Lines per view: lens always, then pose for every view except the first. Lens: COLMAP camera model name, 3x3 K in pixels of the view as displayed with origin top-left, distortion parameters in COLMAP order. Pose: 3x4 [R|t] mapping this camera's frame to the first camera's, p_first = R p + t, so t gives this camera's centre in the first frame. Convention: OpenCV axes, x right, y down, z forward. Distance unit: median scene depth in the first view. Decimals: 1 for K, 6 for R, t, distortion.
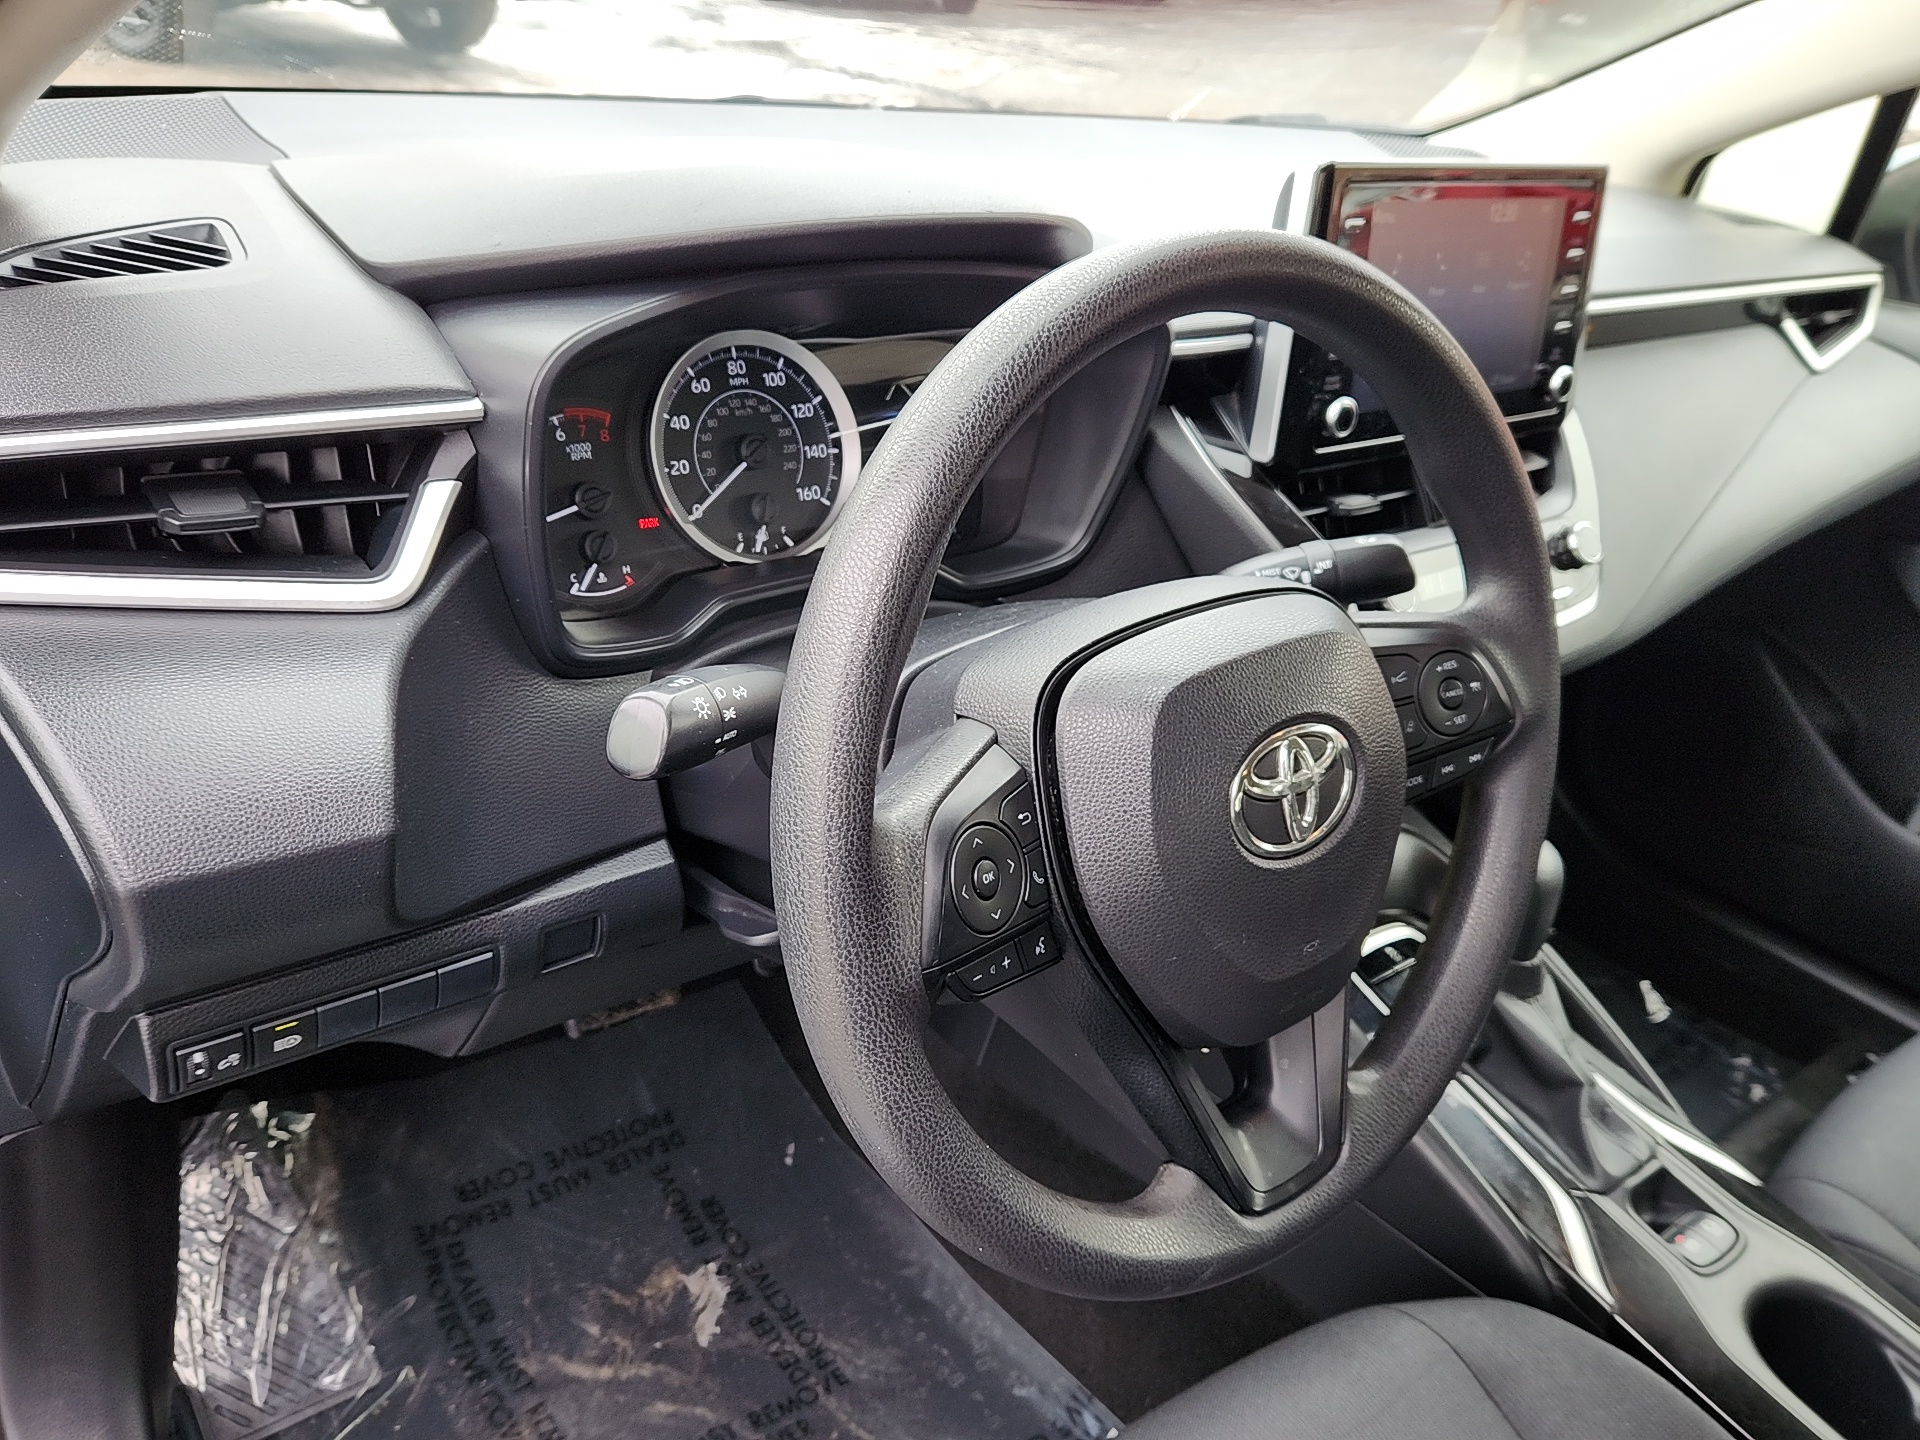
lens RADIAL K [[1561.2, 0, 984.4], [0, 1561.2, 718.4], [0, 0, 1]] dist [0.064221, -0.044498]
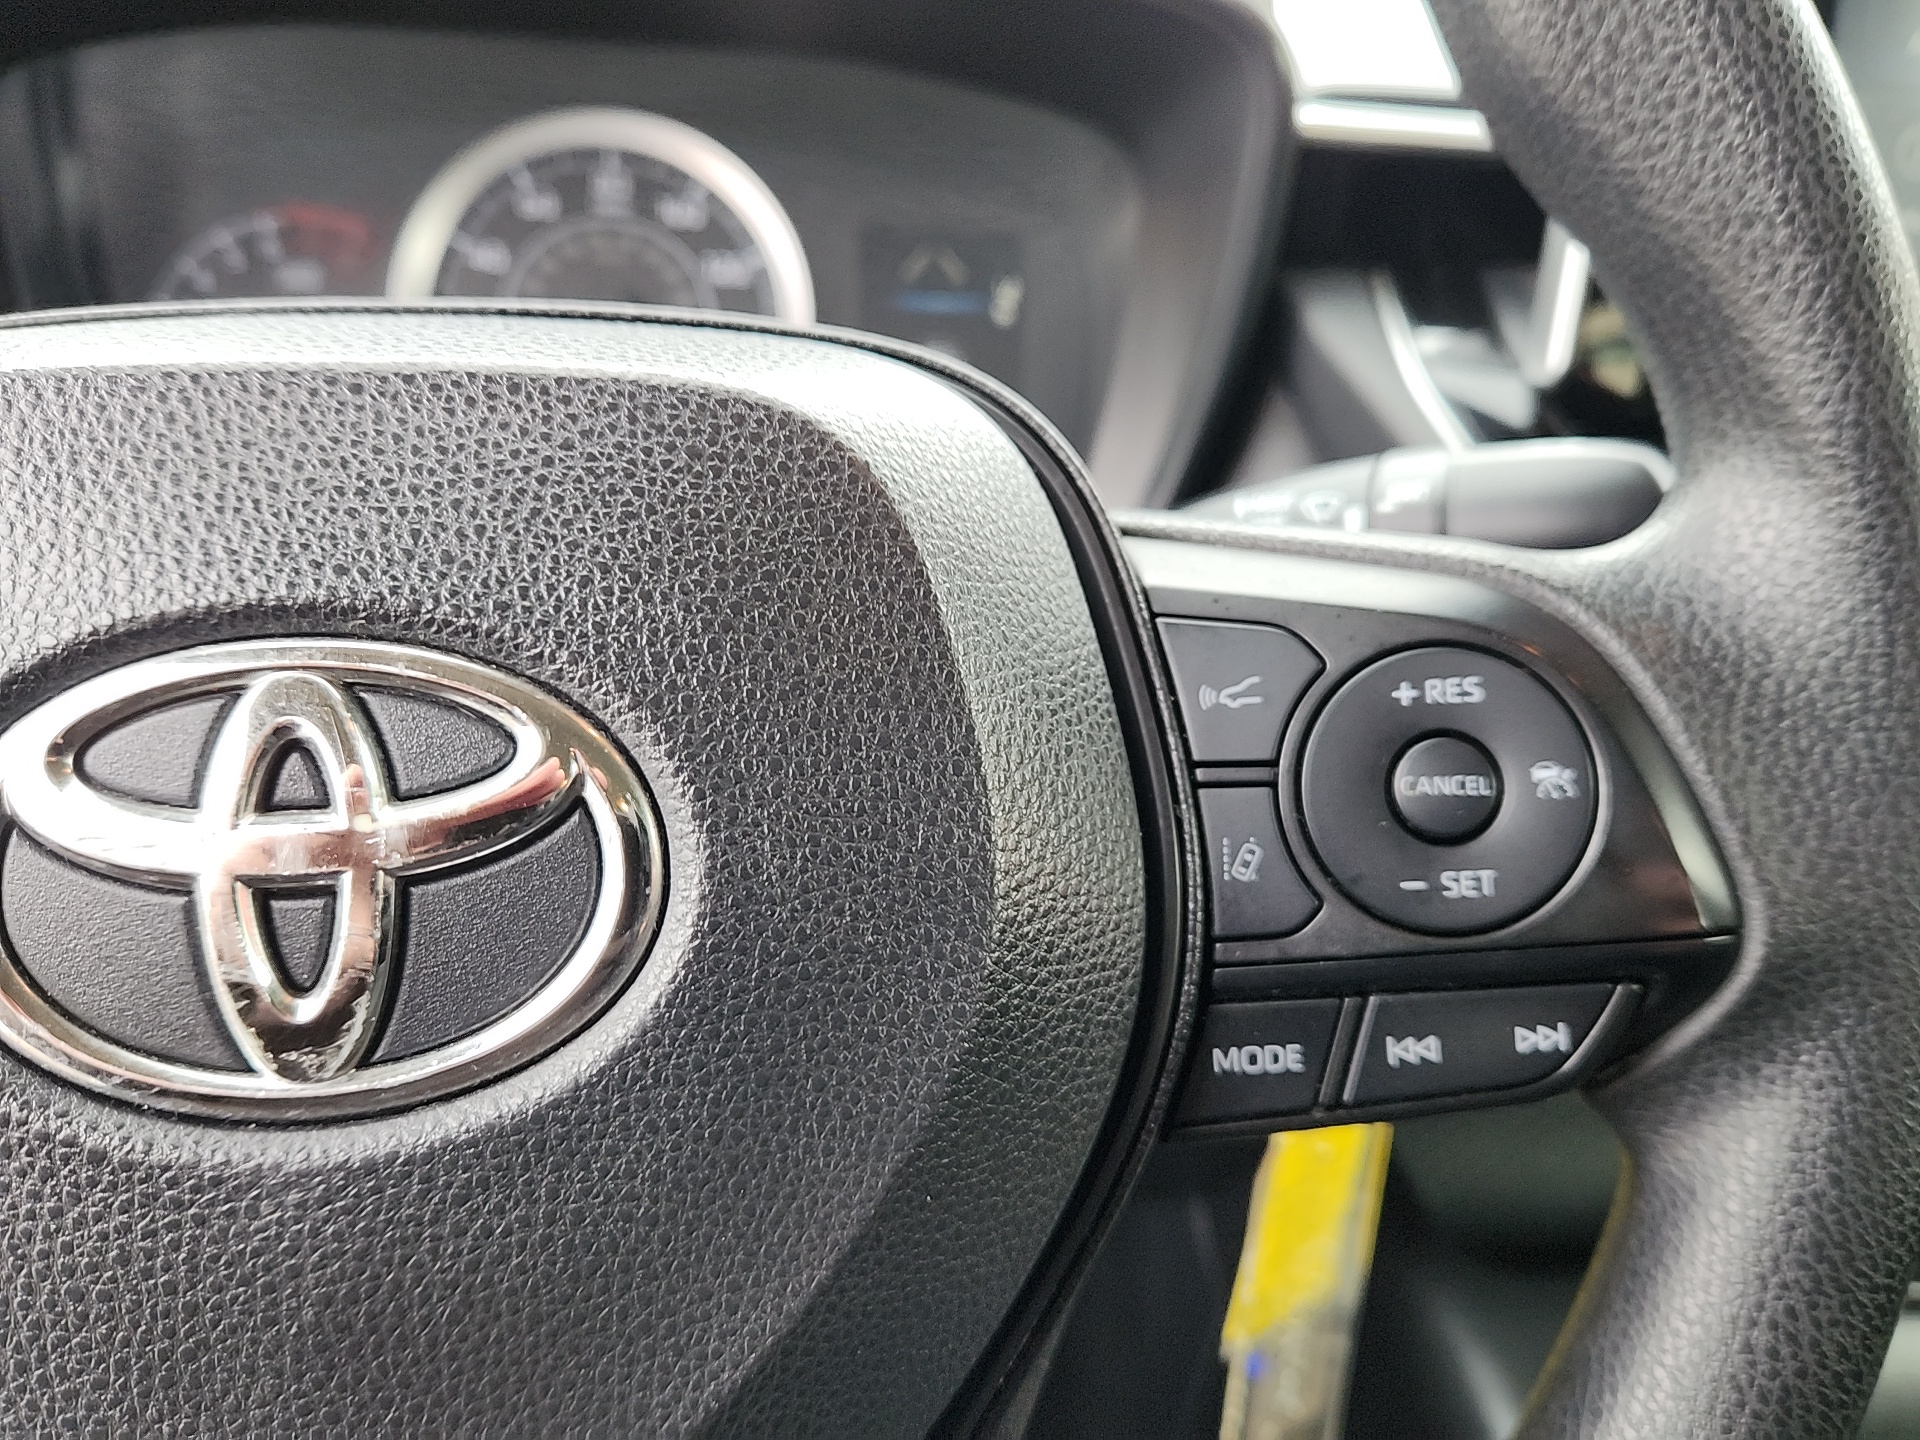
lens RADIAL K [[1561.2, 0, 984.4], [0, 1561.2, 718.4], [0, 0, 1]] dist [0.064221, -0.044498]
pose [[0.833931, 0.114321, -0.539897, 0.343991], [-0.204578, 0.972645, -0.110041, 0.019143], [0.512549, 0.202218, 0.834507, 0.641248]]
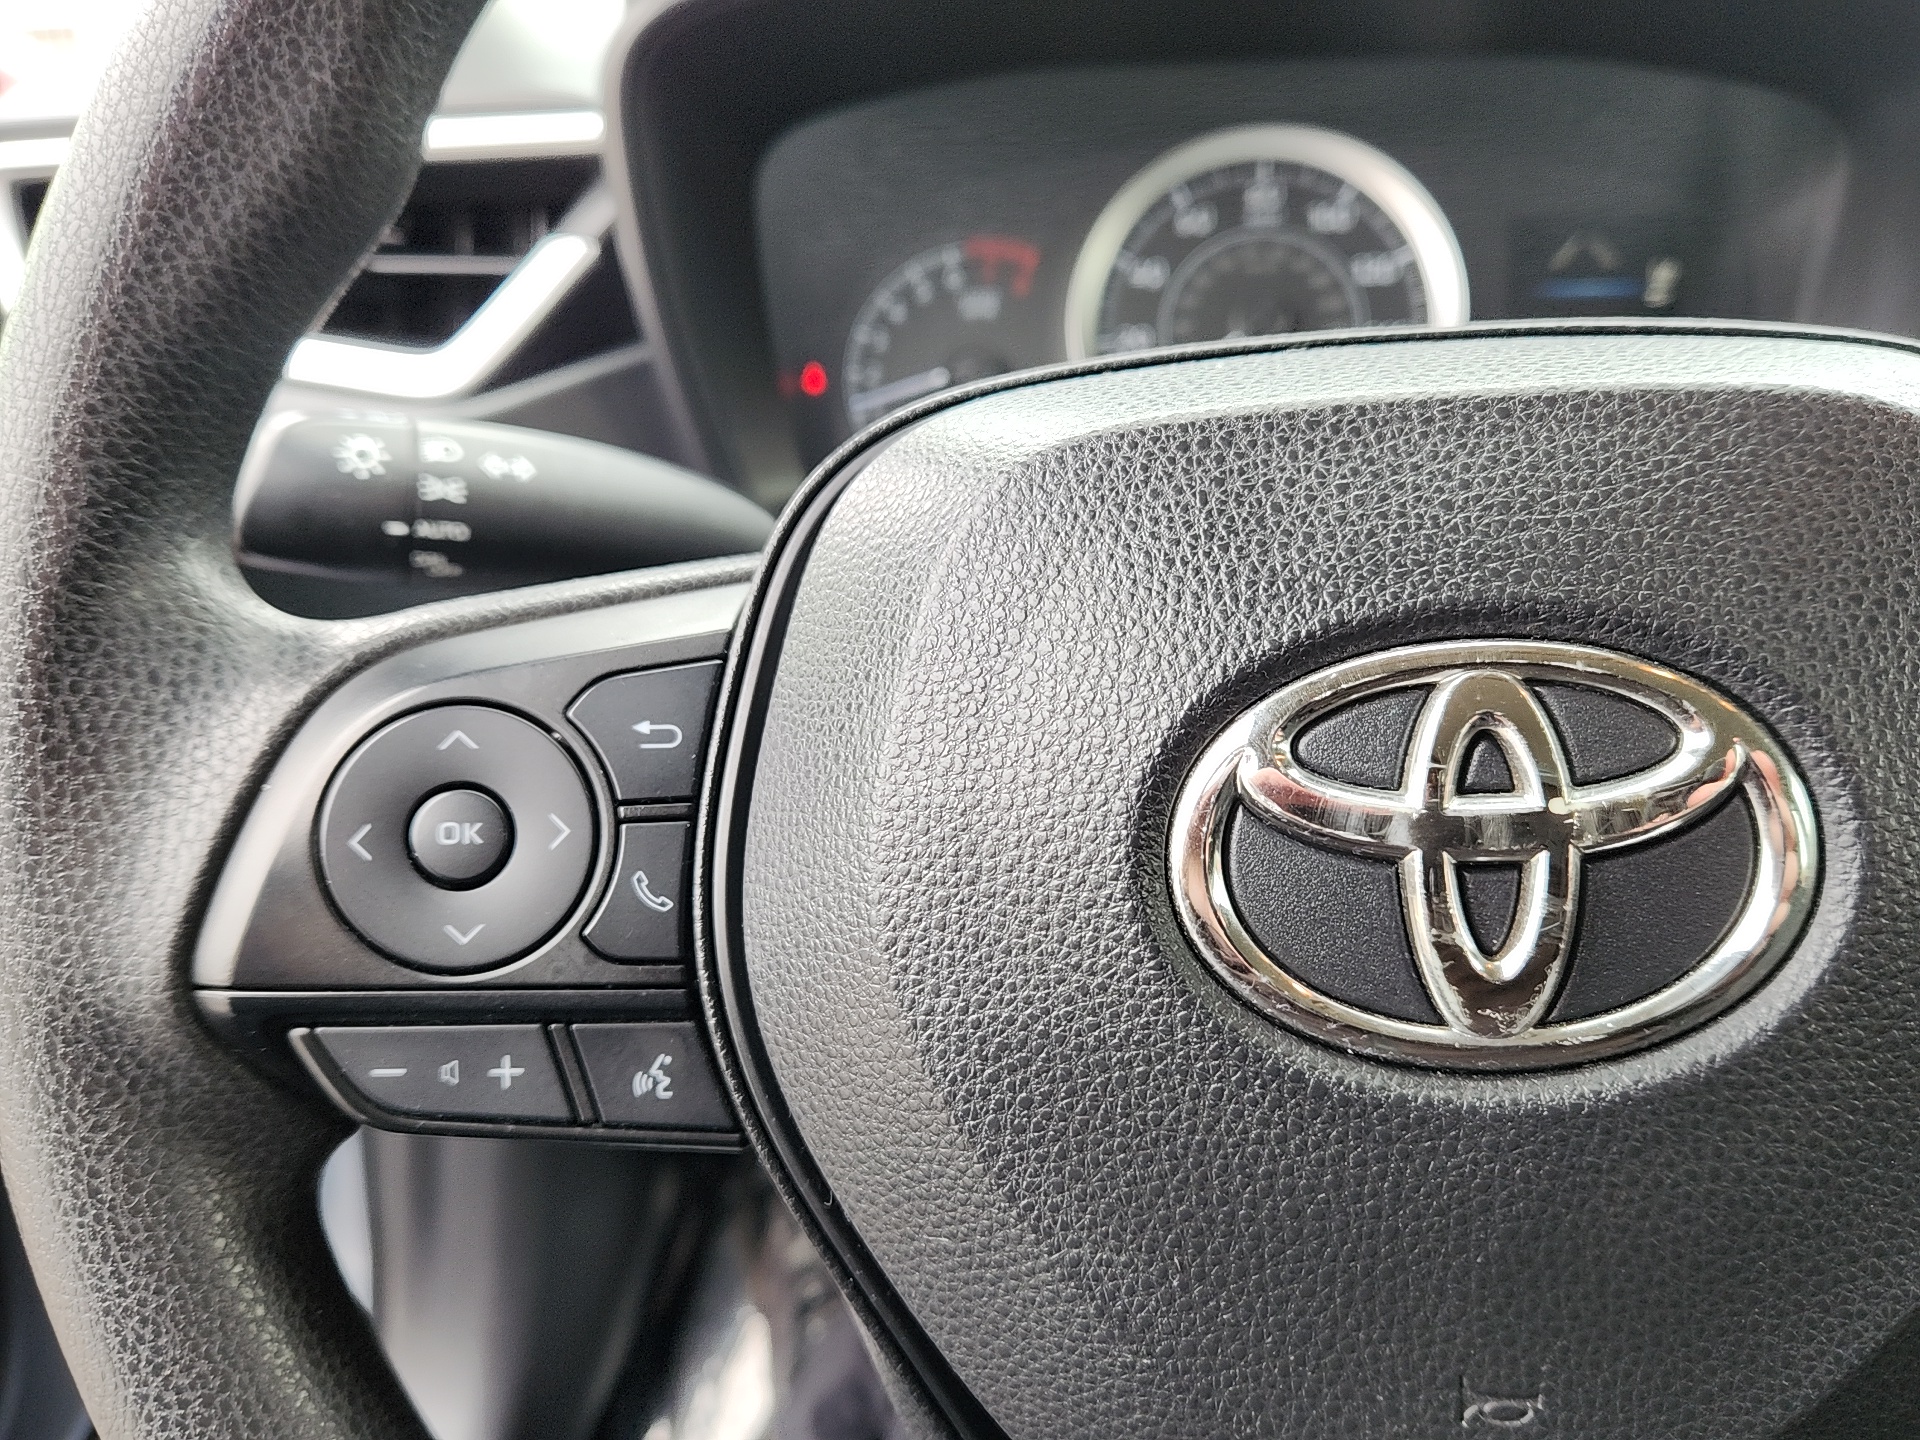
lens RADIAL K [[1614.7, 0, 1048.8], [0, 1614.7, 721.6], [0, 0, 1]] dist [0.075017, -0.111992]
pose [[0.711588, 0.113309, -0.693400, 0.274199], [-0.221649, 0.972717, -0.068510, 0.047797], [0.666719, 0.202442, 0.717288, 0.551813]]
